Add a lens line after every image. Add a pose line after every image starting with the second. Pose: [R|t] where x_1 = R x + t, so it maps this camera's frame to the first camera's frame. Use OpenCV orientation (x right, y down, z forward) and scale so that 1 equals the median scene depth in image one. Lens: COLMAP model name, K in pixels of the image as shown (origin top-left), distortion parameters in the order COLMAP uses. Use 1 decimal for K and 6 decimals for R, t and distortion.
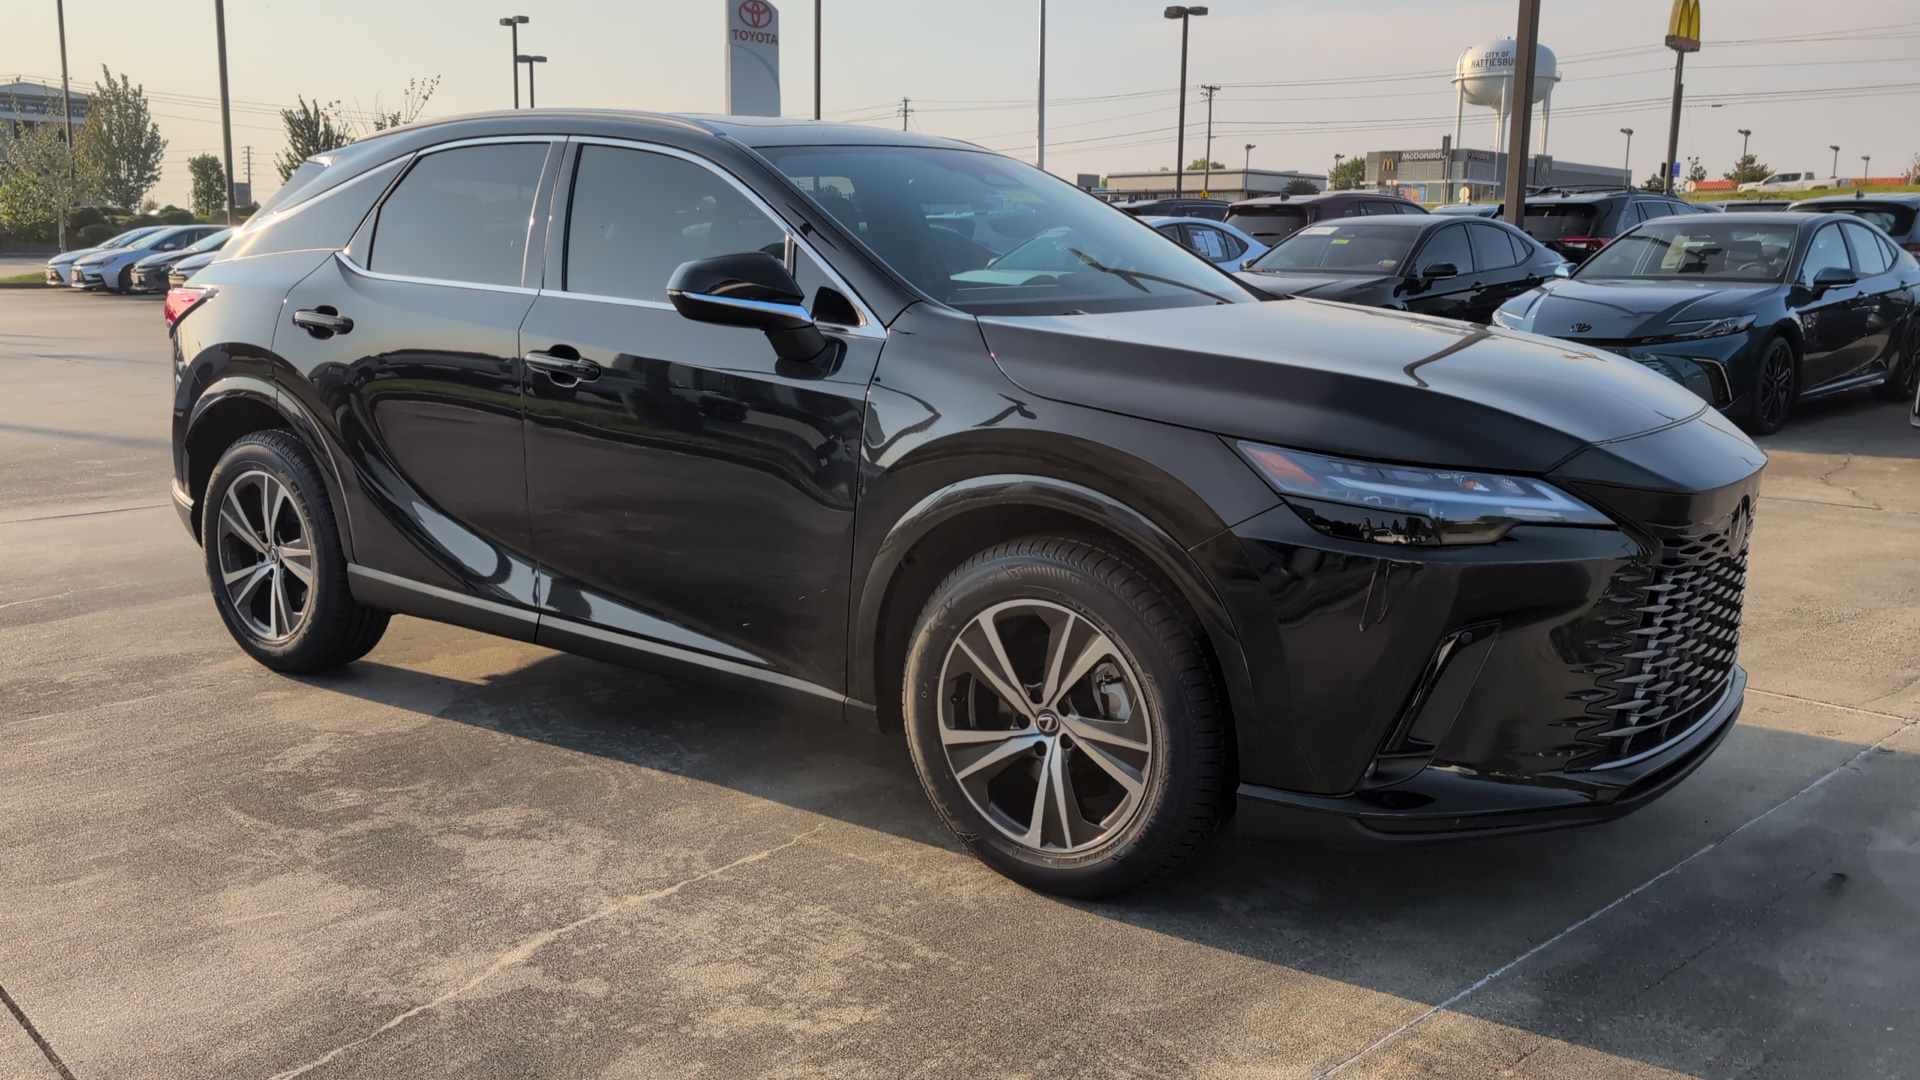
lens RADIAL K [[1633.4, 0, 970.0], [0, 1633.4, 531.5], [0, 0, 1]] dist [0.018584, -0.005280]
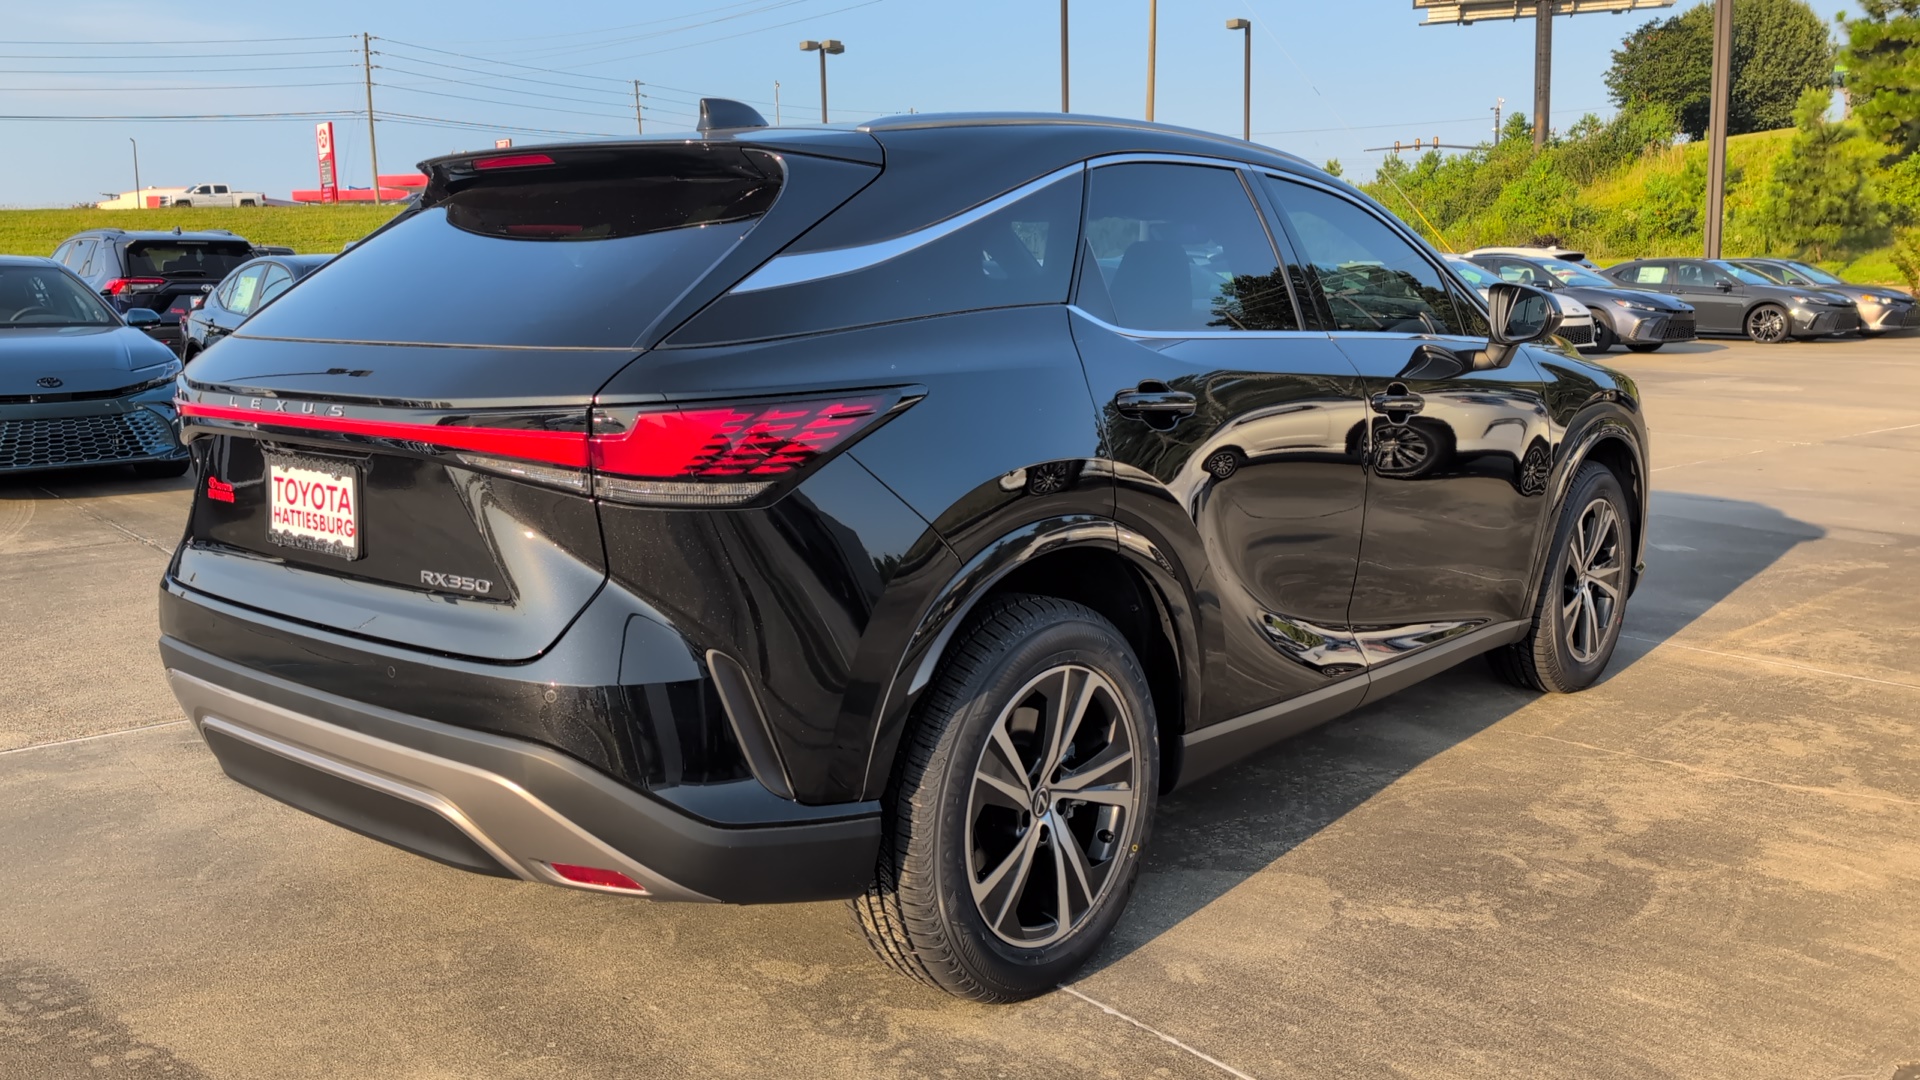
lens RADIAL K [[1633.4, 0, 970.0], [0, 1633.4, 531.5], [0, 0, 1]] dist [0.018584, -0.005280]
pose [[0.041313, -0.160101, 0.986236, -1.336391], [0.179814, 0.972153, 0.150283, -0.238350], [-0.982833, 0.171131, 0.068951, 1.281626]]
